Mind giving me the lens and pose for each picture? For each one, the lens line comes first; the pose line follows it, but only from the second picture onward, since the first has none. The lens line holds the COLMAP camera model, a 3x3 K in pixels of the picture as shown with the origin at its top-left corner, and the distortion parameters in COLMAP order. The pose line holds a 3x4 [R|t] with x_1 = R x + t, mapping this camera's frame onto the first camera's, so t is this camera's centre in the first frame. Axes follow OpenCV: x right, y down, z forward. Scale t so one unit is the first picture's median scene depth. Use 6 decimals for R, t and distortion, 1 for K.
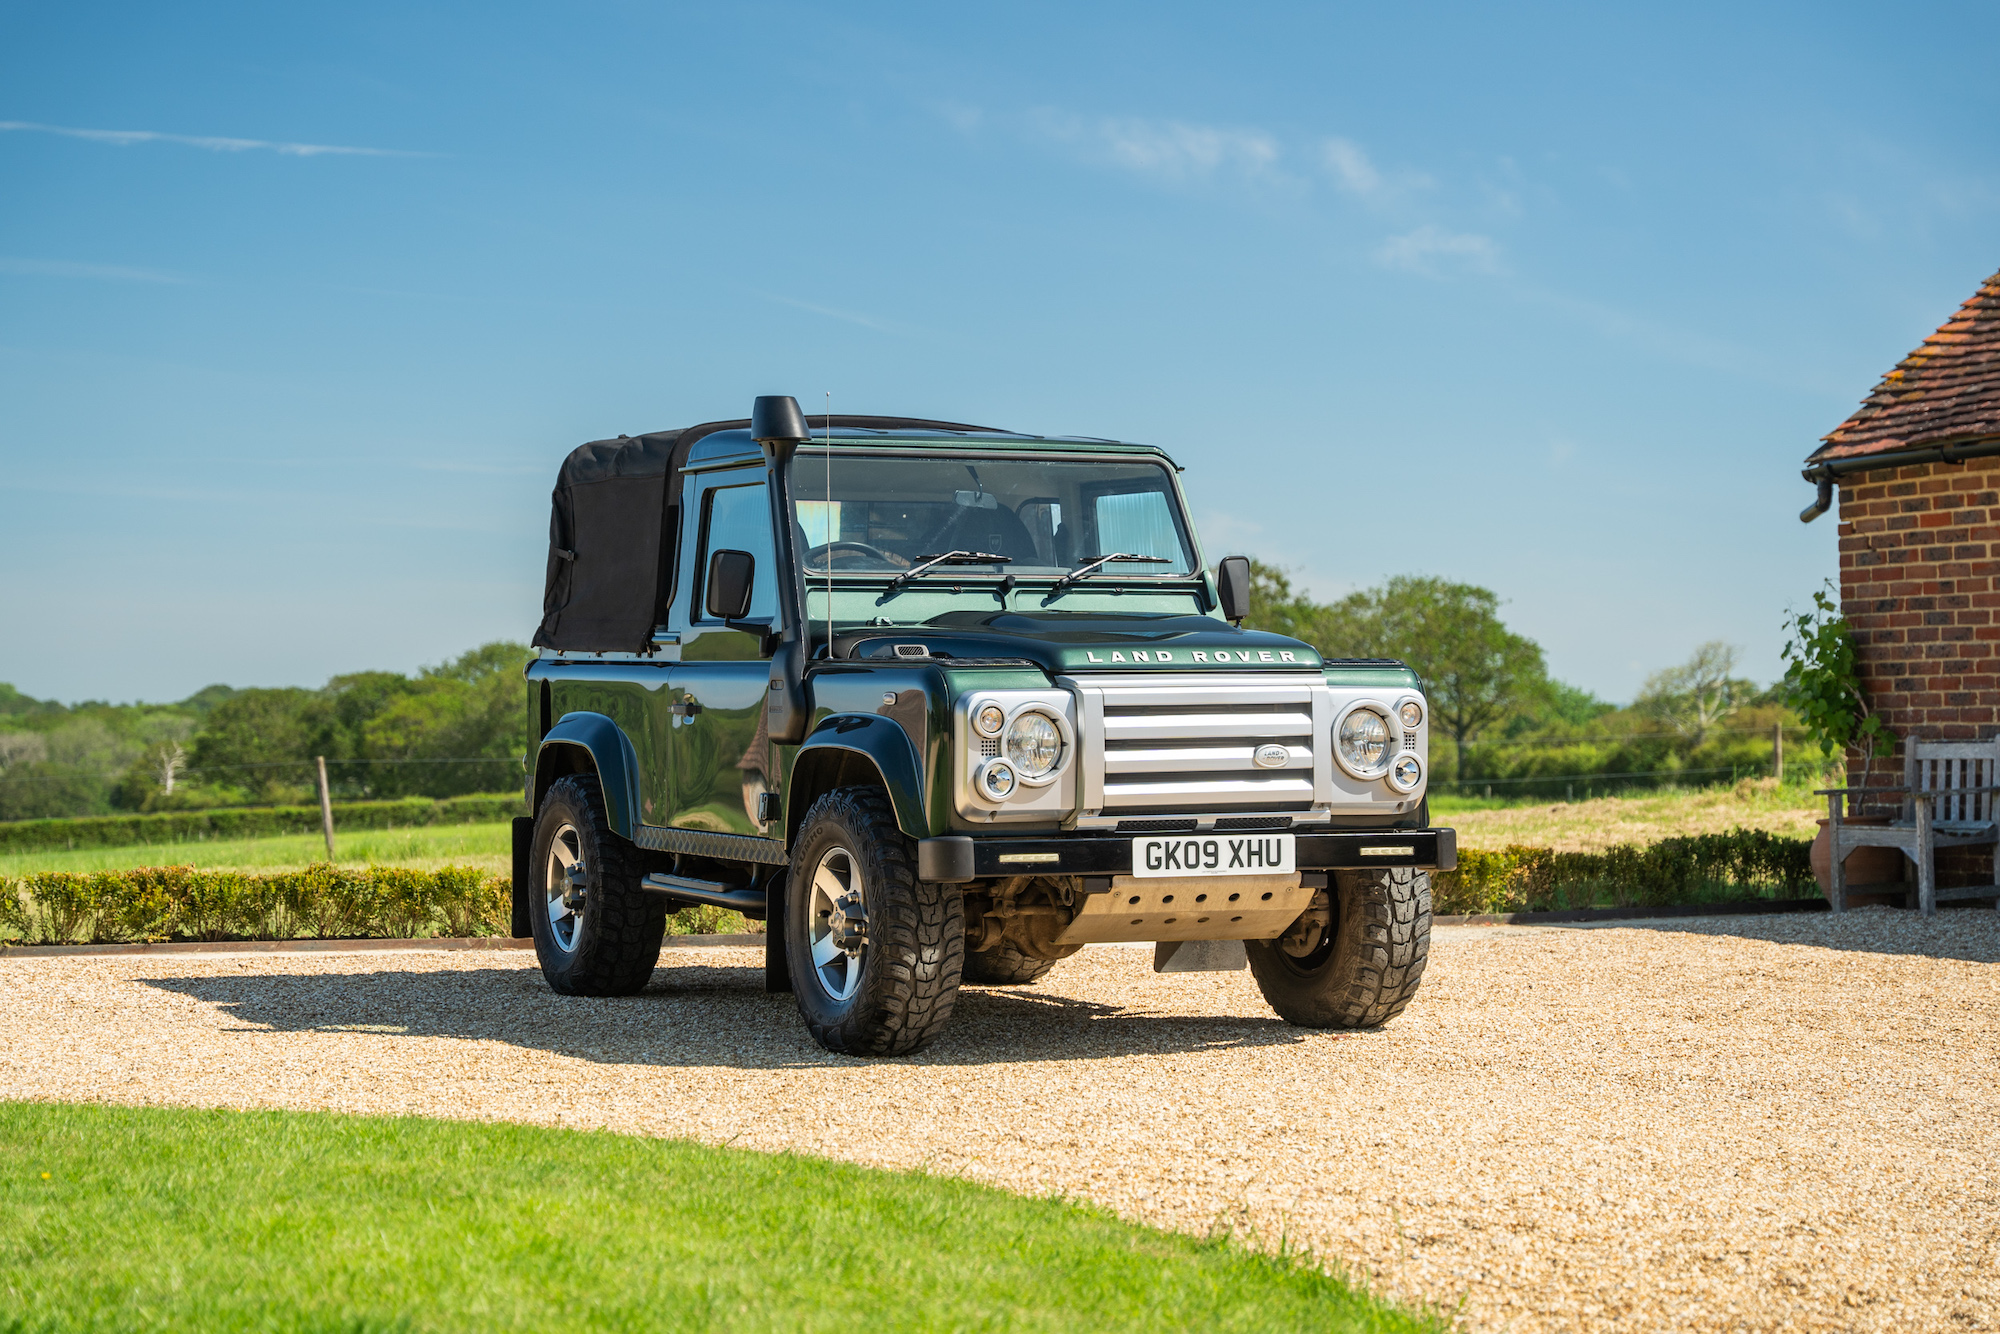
lens RADIAL K [[3695.7, 0, 996.4], [0, 3695.7, 673.1], [0, 0, 1]] dist [0.265930, 0.119345]
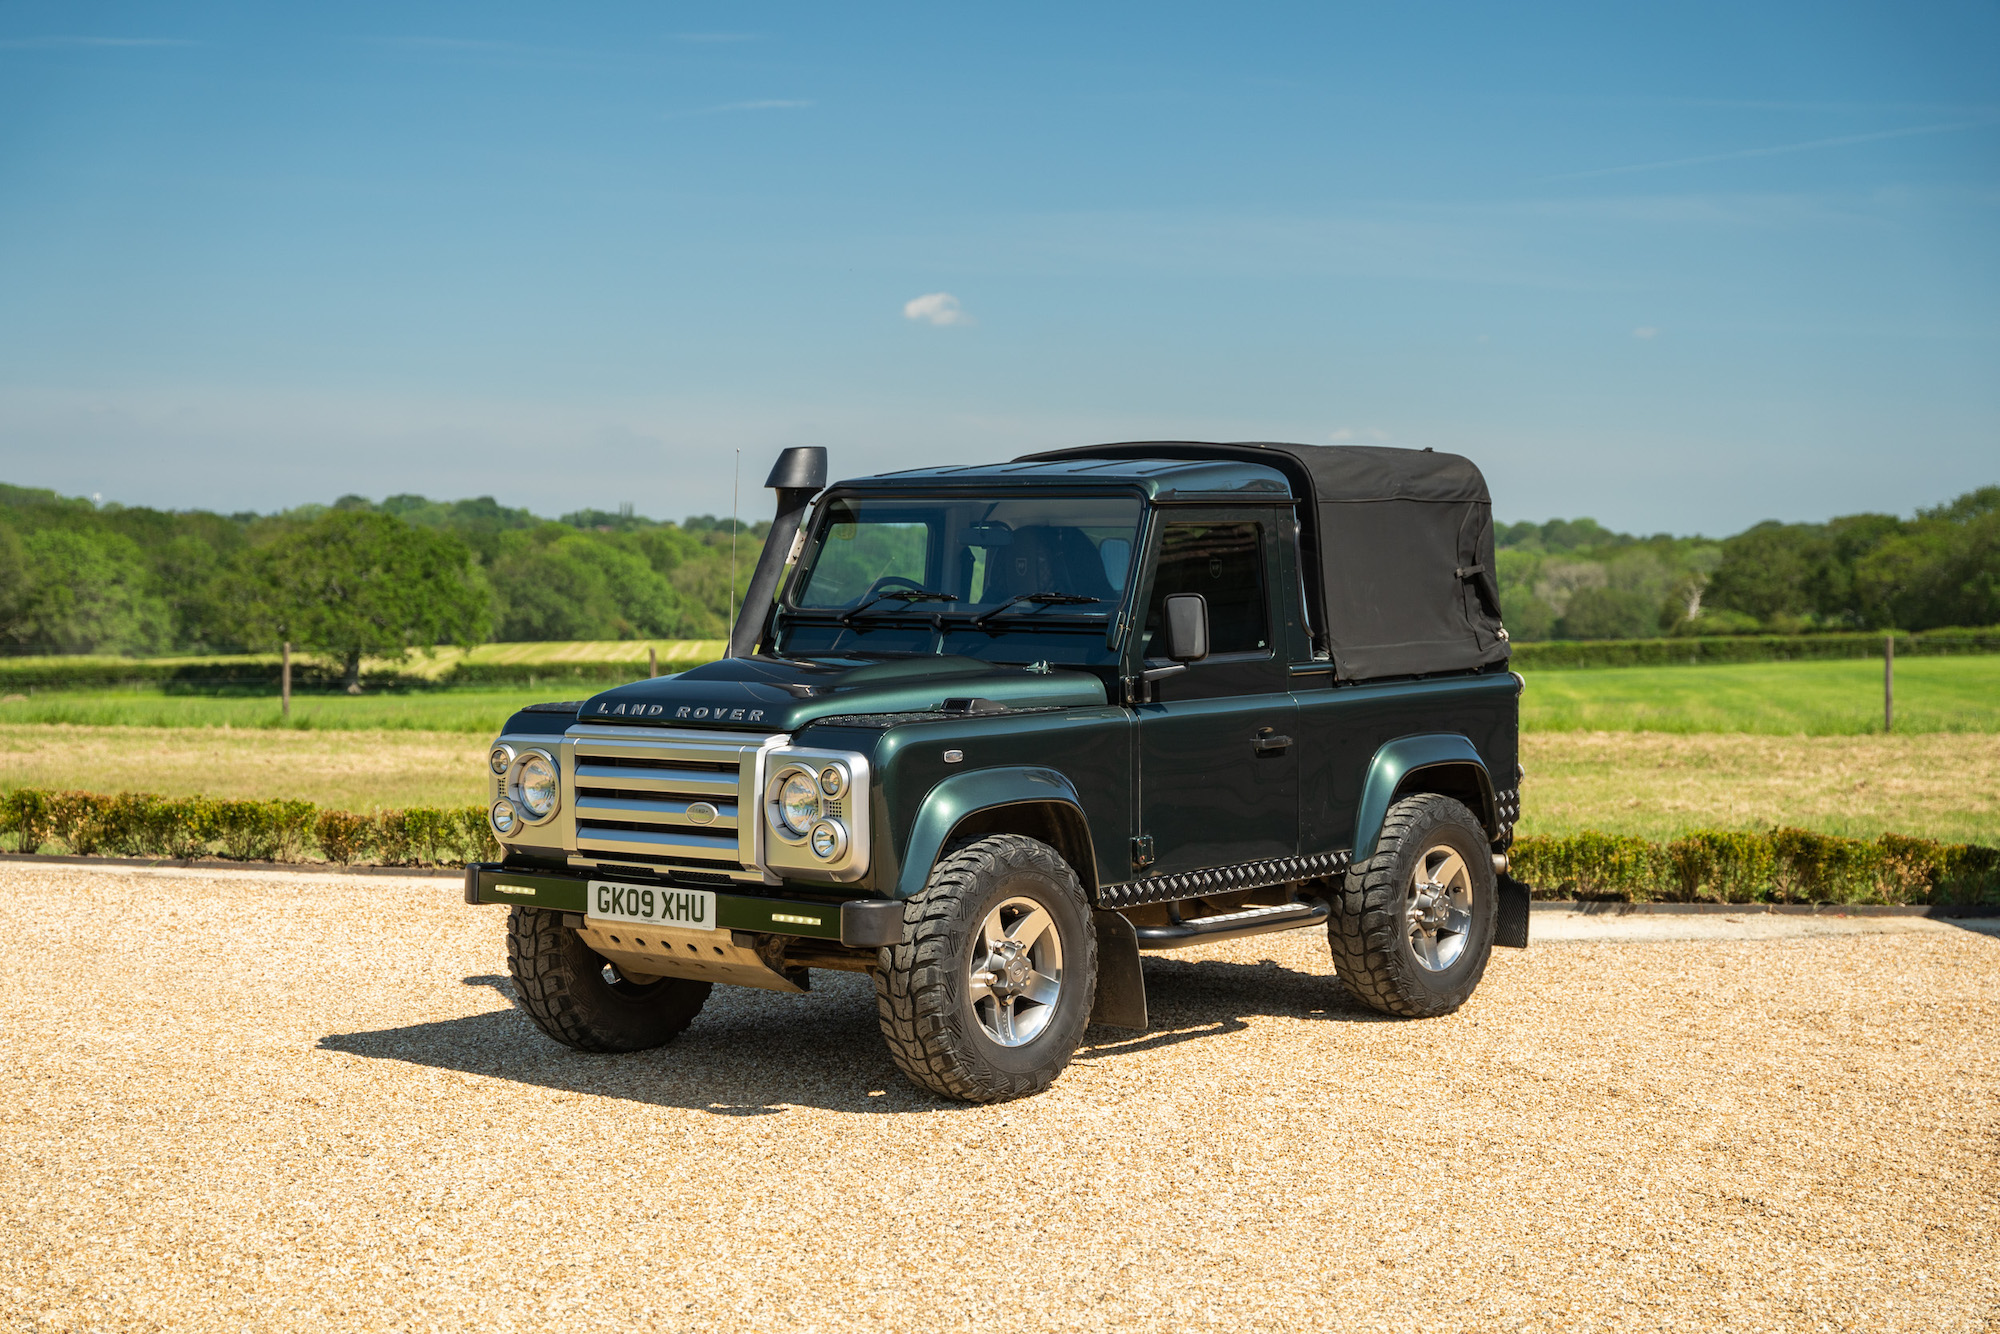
lens RADIAL K [[3251.5, 0, 986.5], [0, 3251.5, 672.8], [0, 0, 1]] dist [0.169034, 0.278270]
pose [[0.904374, 0.027846, -0.425831, 0.292281], [-0.006609, 0.998663, 0.051268, -0.037751], [0.426690, -0.043551, 0.903349, 0.134748]]
